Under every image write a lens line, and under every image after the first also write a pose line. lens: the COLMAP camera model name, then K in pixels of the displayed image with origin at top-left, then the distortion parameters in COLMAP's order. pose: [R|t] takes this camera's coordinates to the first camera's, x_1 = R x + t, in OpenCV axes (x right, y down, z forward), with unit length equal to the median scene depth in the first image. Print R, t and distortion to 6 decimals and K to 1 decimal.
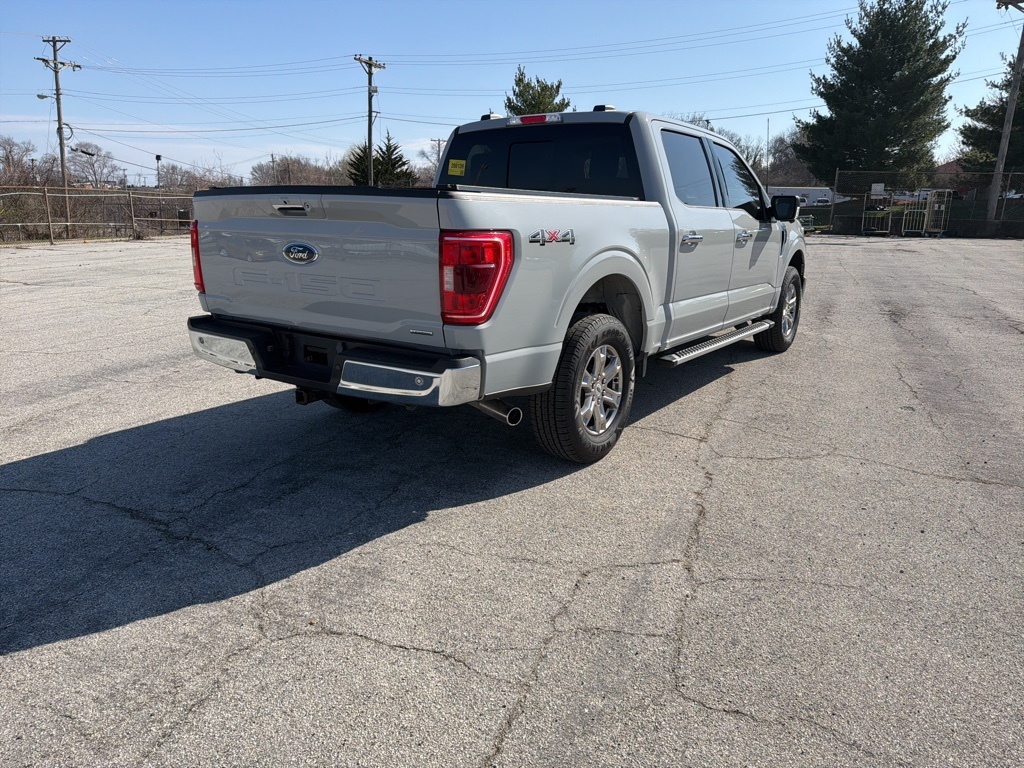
lens RADIAL K [[716.1, 0, 512.0], [0, 716.1, 384.0], [0, 0, 1]] dist [0.035887, -0.044566]
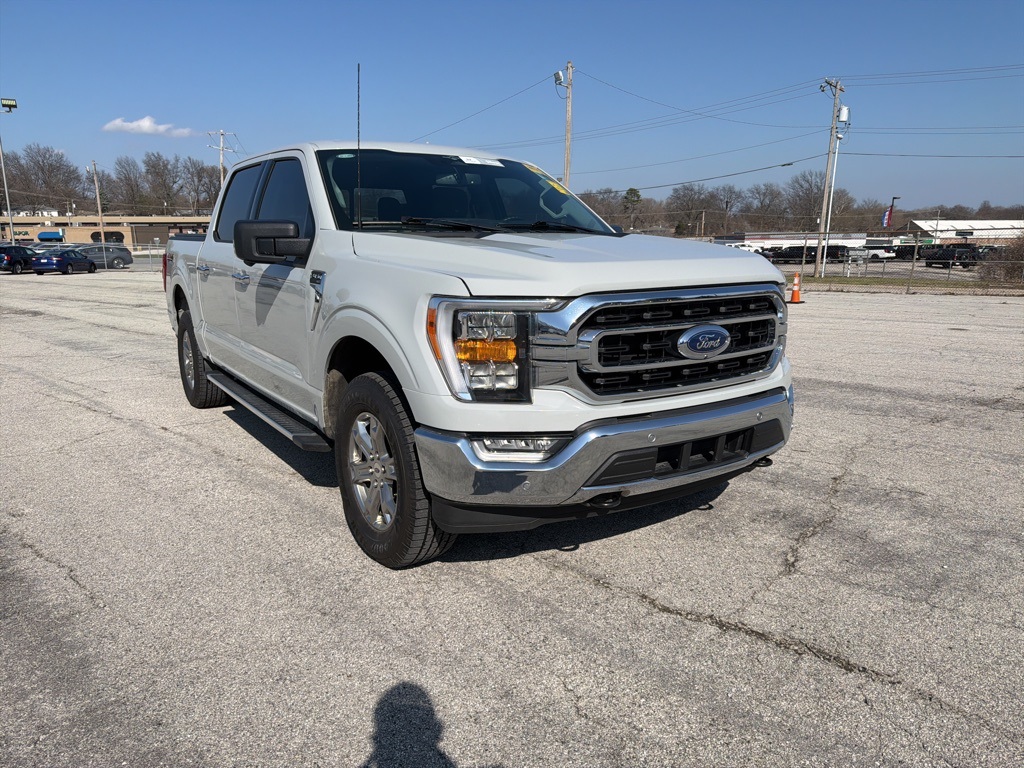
lens RADIAL K [[716.1, 0, 512.0], [0, 716.1, 384.0], [0, 0, 1]] dist [0.035887, -0.044566]
pose [[-0.342372, 0.176758, -0.922788, 0.128770], [-0.225219, 0.938071, 0.263246, -0.049269], [0.912172, 0.297958, -0.281360, 0.202590]]
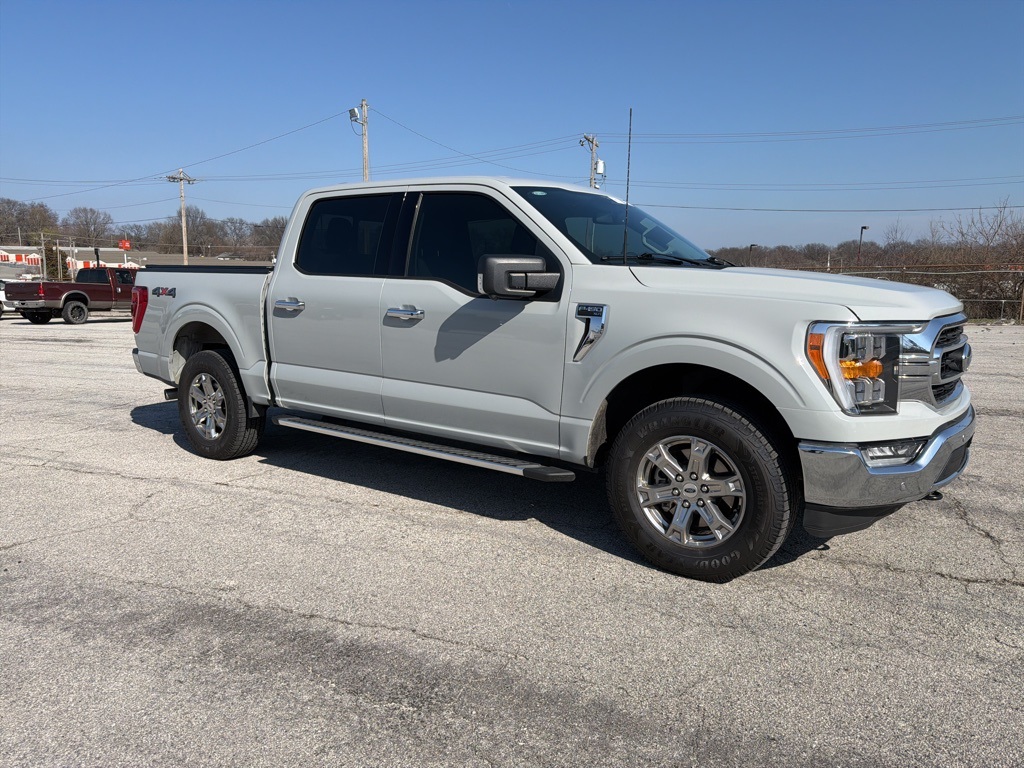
lens RADIAL K [[716.1, 0, 512.0], [0, 716.1, 384.0], [0, 0, 1]] dist [0.035887, -0.044566]
pose [[-0.009955, 0.139132, -0.990224, 0.142755], [-0.243968, 0.960009, 0.137339, -0.035135], [0.969732, 0.242950, 0.024387, 0.147338]]
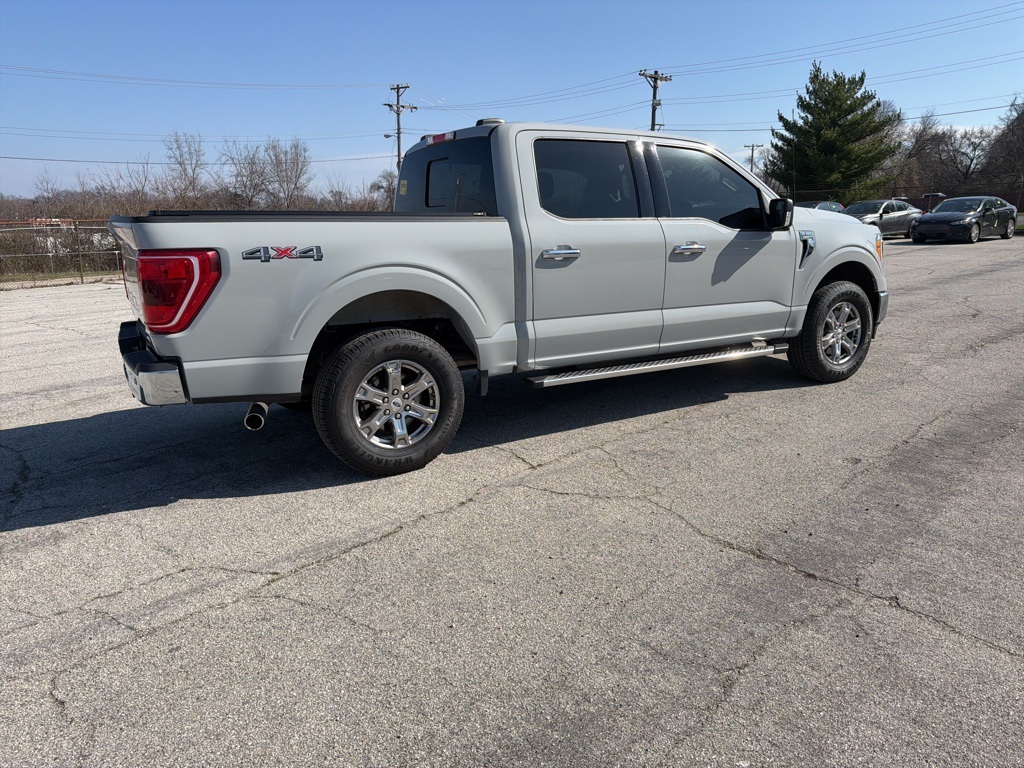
lens RADIAL K [[716.1, 0, 512.0], [0, 716.1, 384.0], [0, 0, 1]] dist [0.035887, -0.044566]
pose [[0.908211, 0.063081, -0.413731, 0.066426], [-0.069613, 0.997574, -0.000712, -0.003059], [0.412682, 0.029448, 0.910399, 0.014560]]
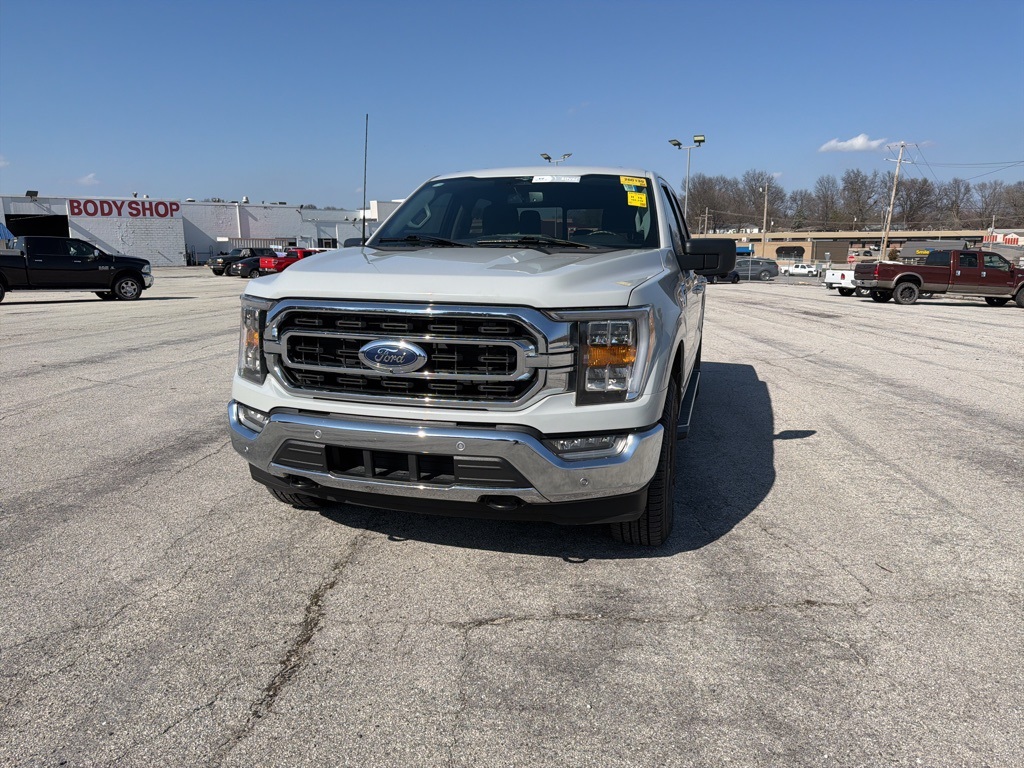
lens RADIAL K [[715.6, 0, 522.2], [0, 715.6, 383.2], [0, 0, 1]] dist [0.038852, -0.052150]
pose [[-0.937452, 0.044702, -0.345233, 0.071822], [-0.100554, 0.914675, 0.391483, -0.064548], [0.333276, 0.401711, -0.852968, 0.261364]]
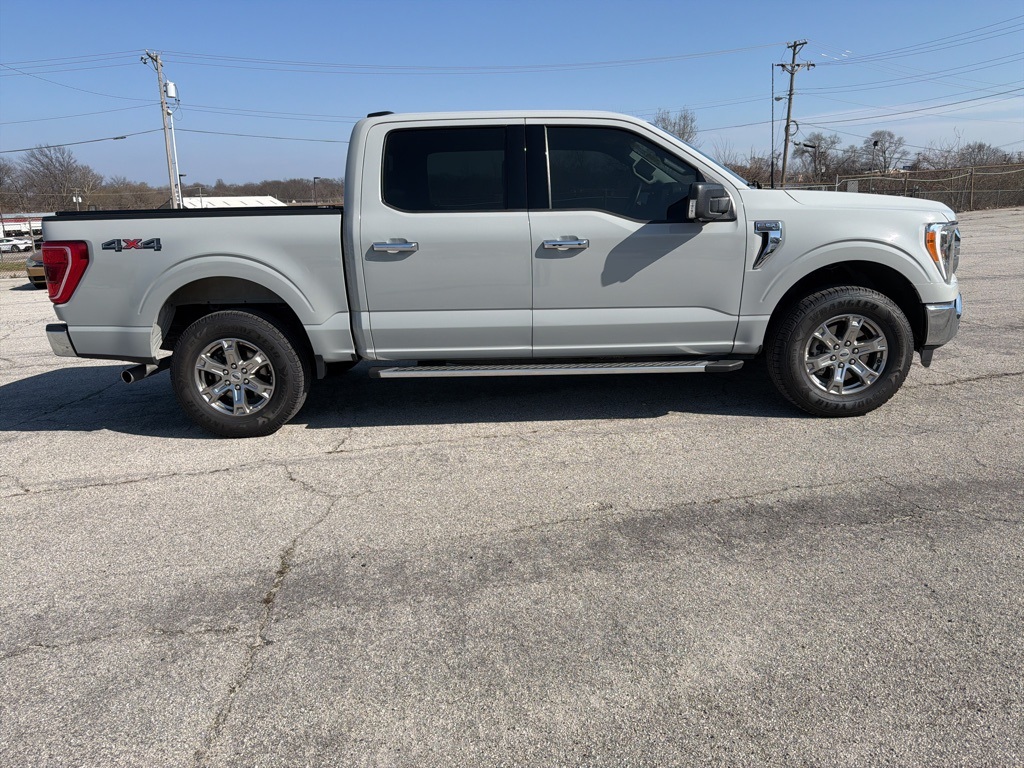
lens RADIAL K [[710.9, 0, 512.1], [0, 710.9, 377.4], [0, 0, 1]] dist [0.062710, -0.083611]
pose [[0.553909, 0.168925, -0.815260, 0.126952], [-0.159249, 0.982618, 0.095404, -0.016729], [0.817206, 0.076984, 0.571182, 0.068408]]
